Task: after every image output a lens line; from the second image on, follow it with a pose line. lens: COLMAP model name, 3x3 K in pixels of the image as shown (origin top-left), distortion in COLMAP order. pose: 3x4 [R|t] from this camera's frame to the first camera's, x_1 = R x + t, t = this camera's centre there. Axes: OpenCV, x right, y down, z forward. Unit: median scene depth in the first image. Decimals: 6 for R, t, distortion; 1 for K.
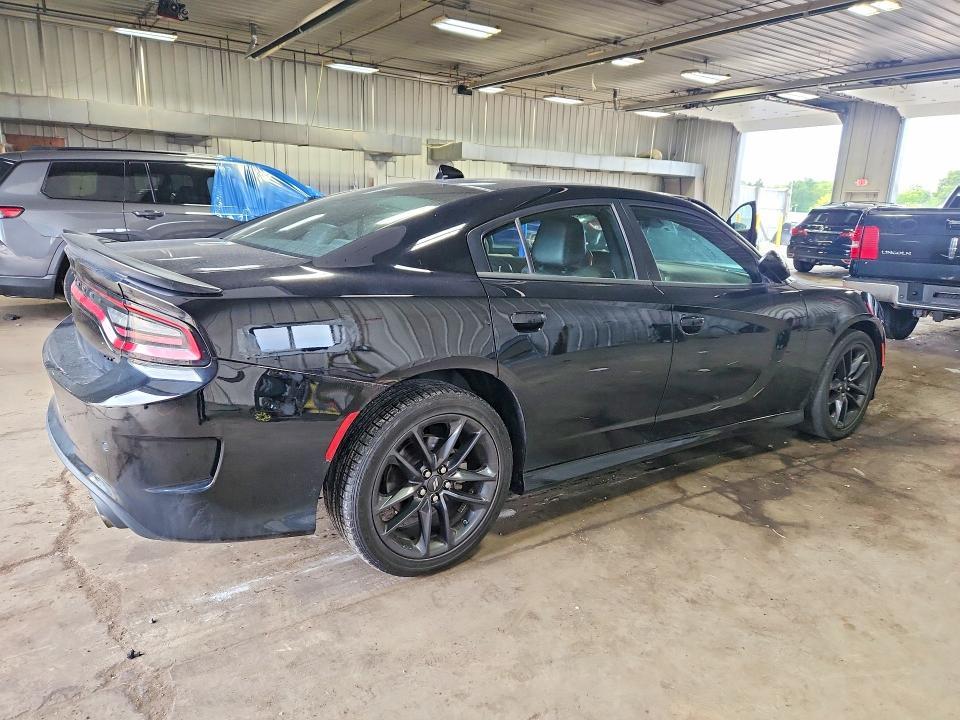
lens RADIAL K [[670.8, 0, 467.6], [0, 670.8, 364.6], [0, 0, 1]] dist [0.076975, -0.073415]
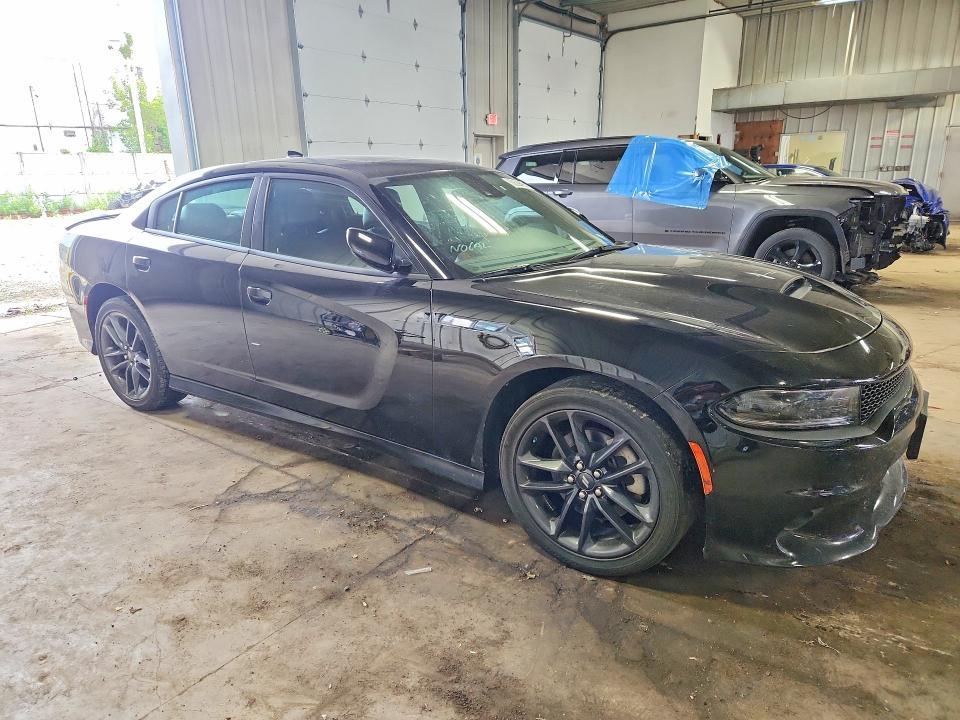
lens RADIAL K [[670.8, 0, 467.6], [0, 670.8, 364.6], [0, 0, 1]] dist [0.076975, -0.073415]
pose [[0.291892, 0.215603, -0.931834, 1.167267], [-0.186972, 0.968328, 0.165478, -0.153407], [0.937998, 0.125925, 0.322959, 0.822471]]
